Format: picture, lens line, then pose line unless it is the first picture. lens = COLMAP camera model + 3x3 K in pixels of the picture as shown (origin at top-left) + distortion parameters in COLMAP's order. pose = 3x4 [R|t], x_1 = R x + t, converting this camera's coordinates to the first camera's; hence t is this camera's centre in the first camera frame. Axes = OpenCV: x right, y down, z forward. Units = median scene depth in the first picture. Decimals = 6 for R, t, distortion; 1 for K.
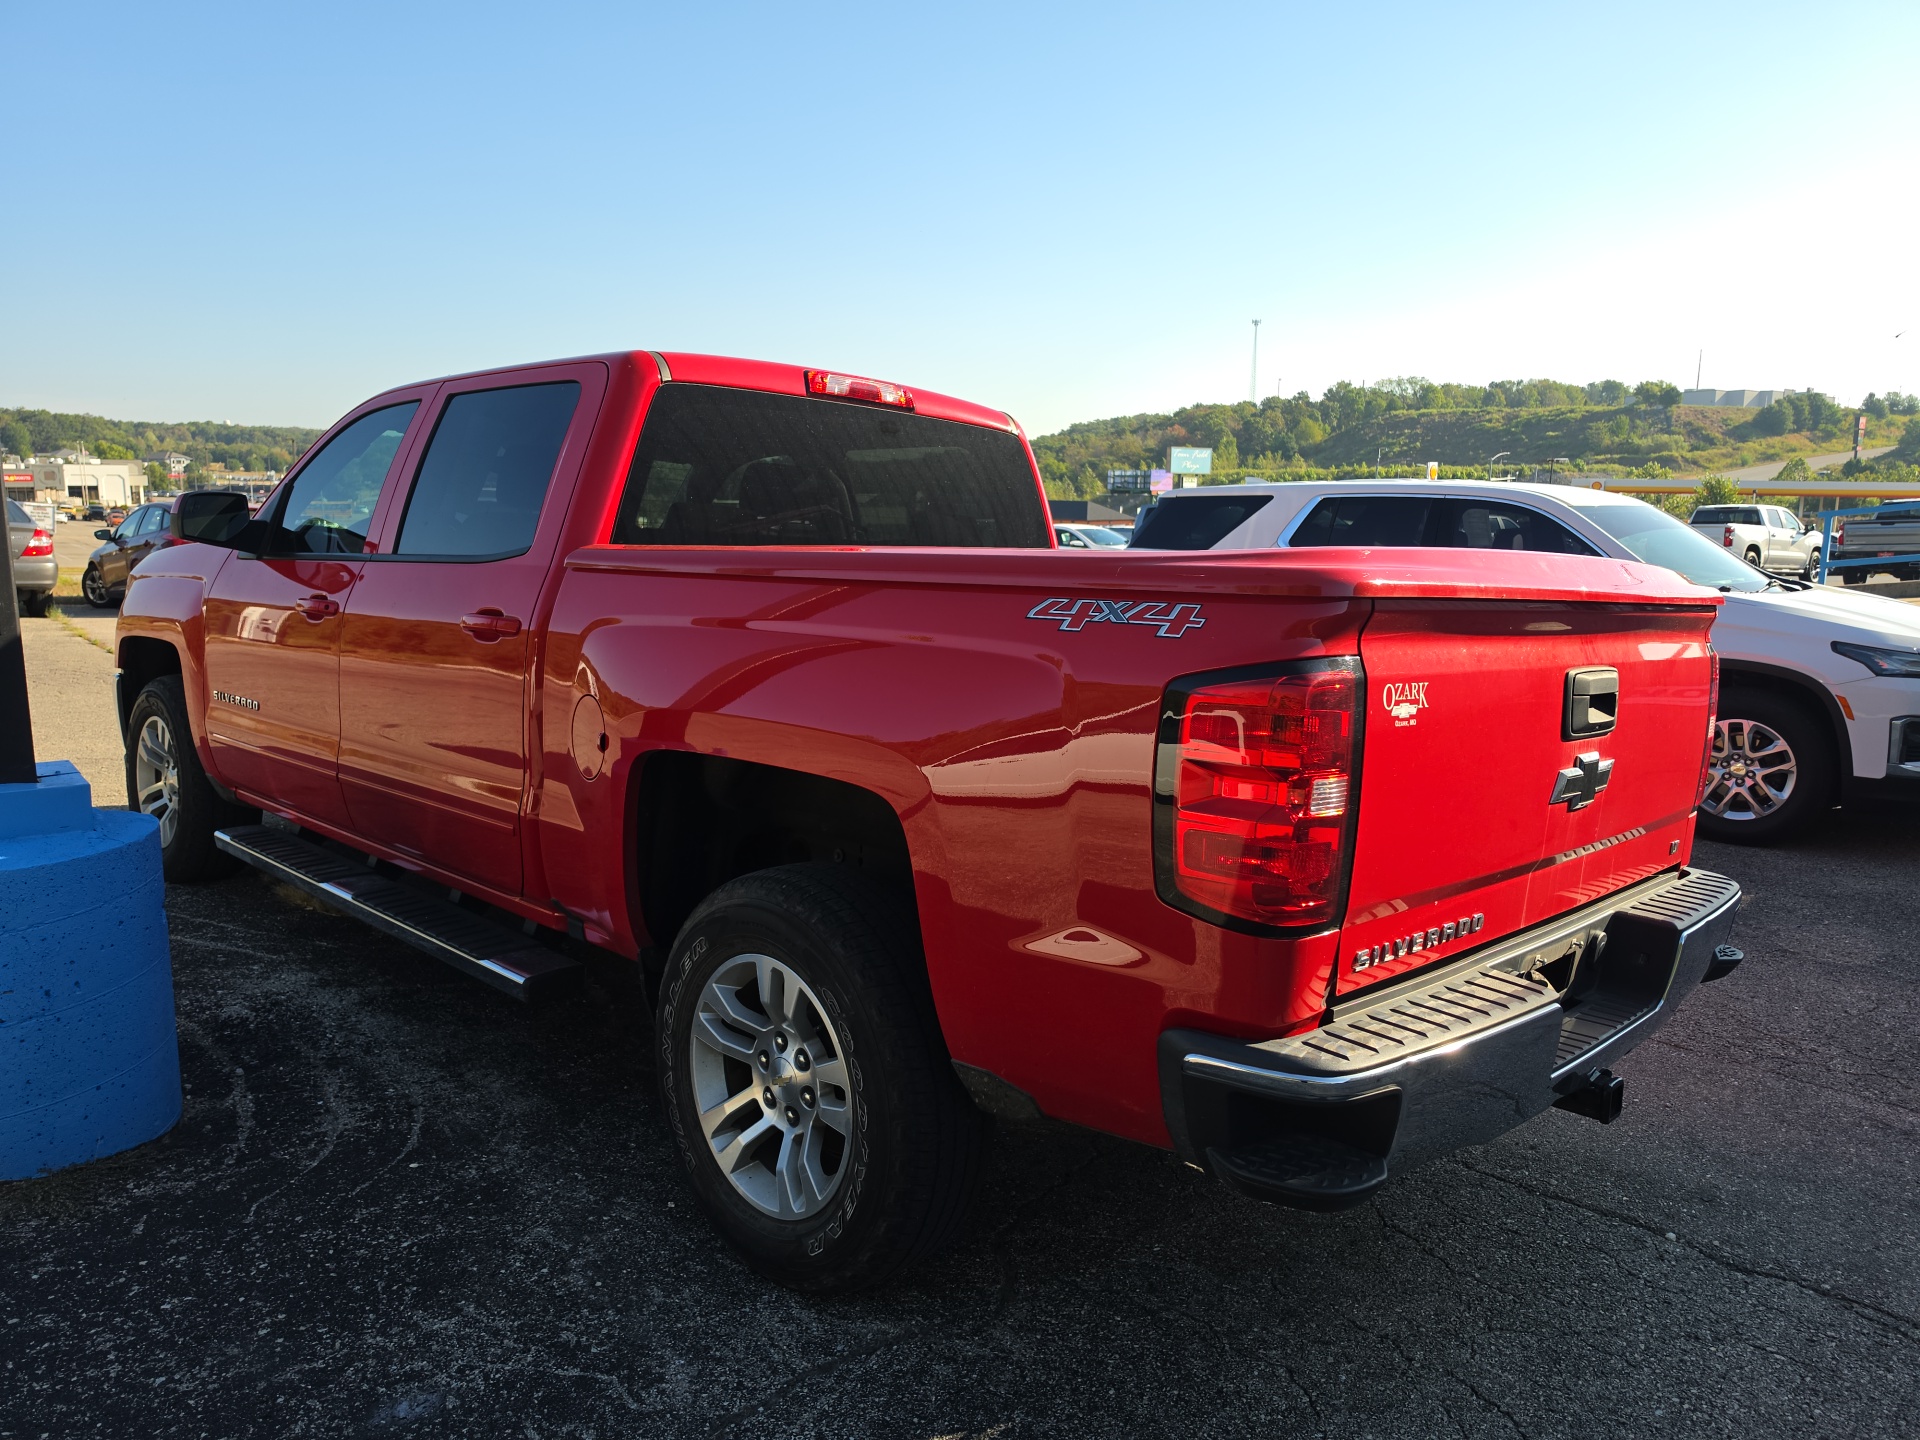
lens RADIAL K [[1339.5, 0, 954.7], [0, 1339.5, 733.4], [0, 0, 1]] dist [0.014567, -0.021965]
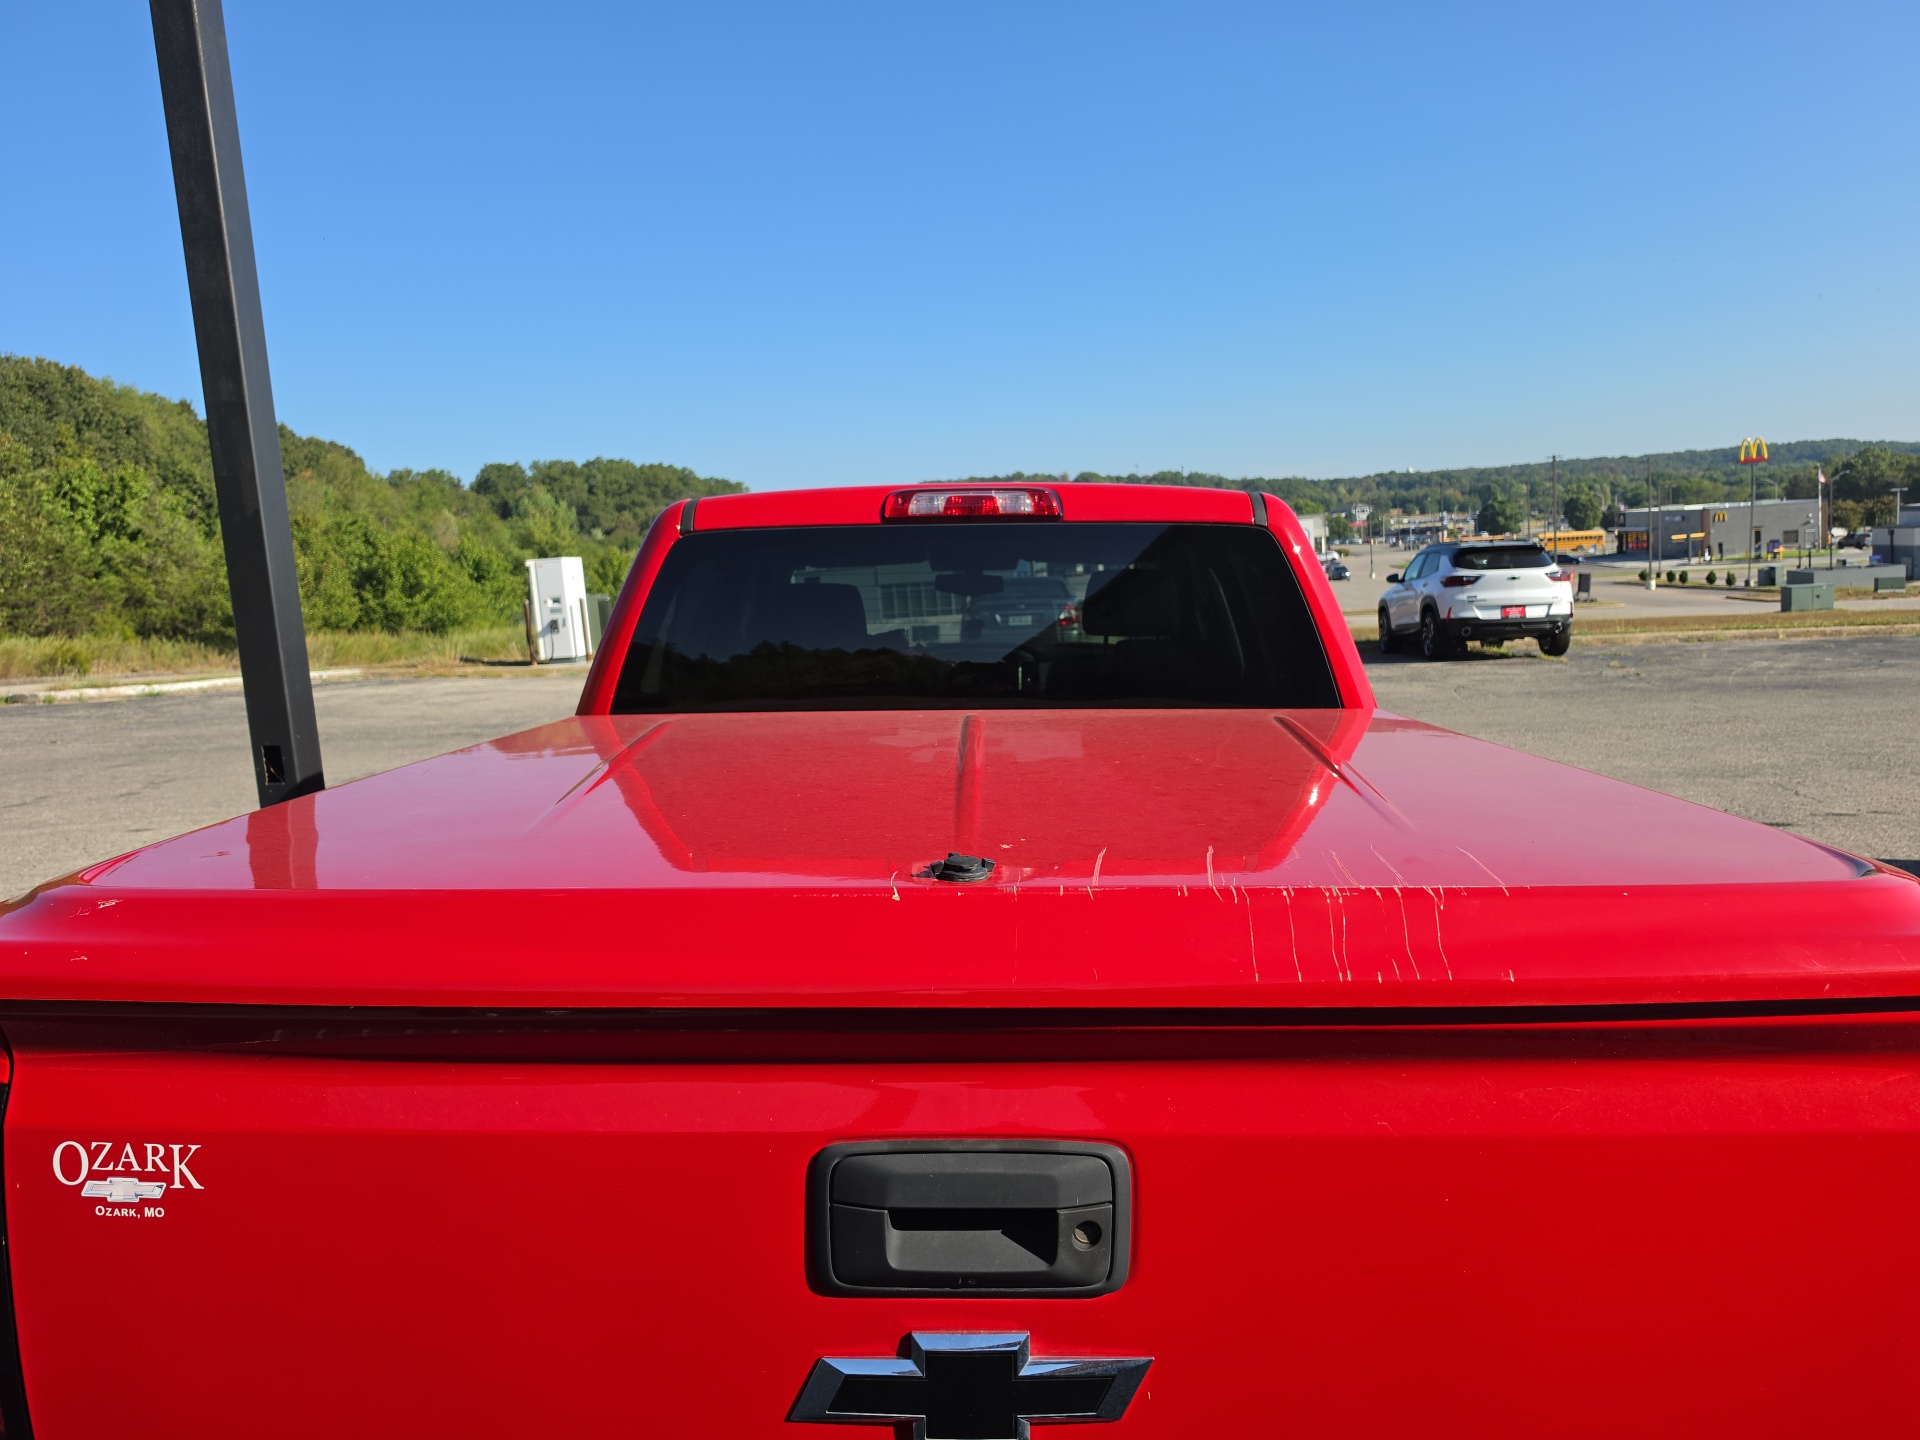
lens RADIAL K [[1342.0, 0, 957.6], [0, 1342.0, 724.1], [0, 0, 1]] dist [0.003129, -0.007455]
pose [[0.687399, 0.029550, -0.725679, 0.793841], [-0.051313, 0.998651, -0.007942, -0.183335], [0.724465, 0.042696, 0.687988, 0.693804]]
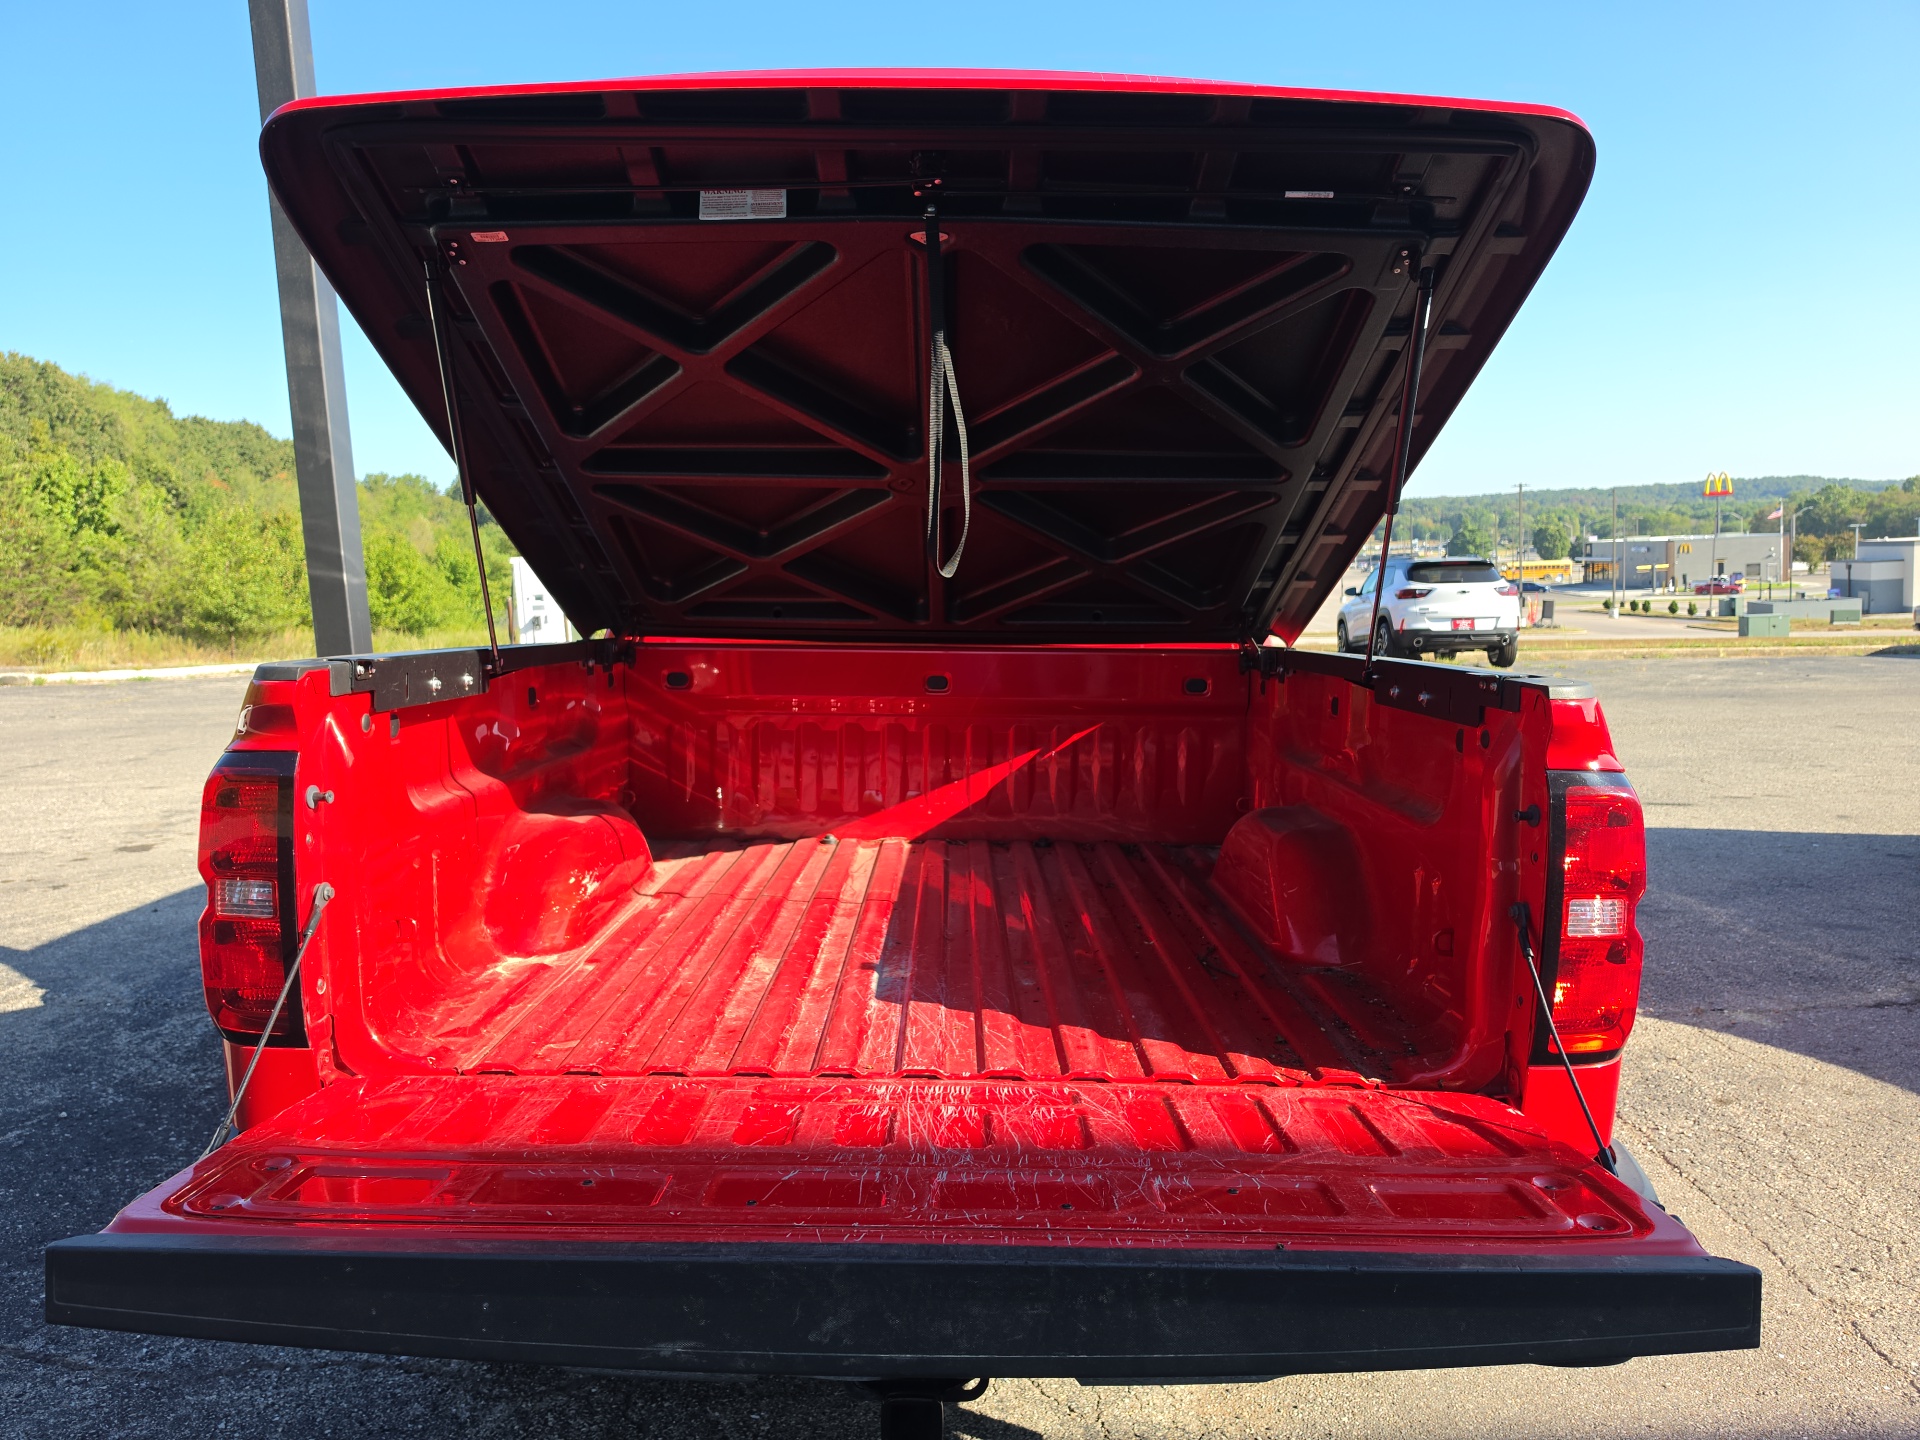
lens RADIAL K [[1339.5, 0, 954.7], [0, 1339.5, 733.4], [0, 0, 1]] dist [0.014567, -0.021965]
pose [[0.700328, 0.037531, -0.712834, 0.988544], [-0.069009, 0.997499, -0.015280, -0.069256], [0.710478, 0.059893, 0.701166, 0.527109]]
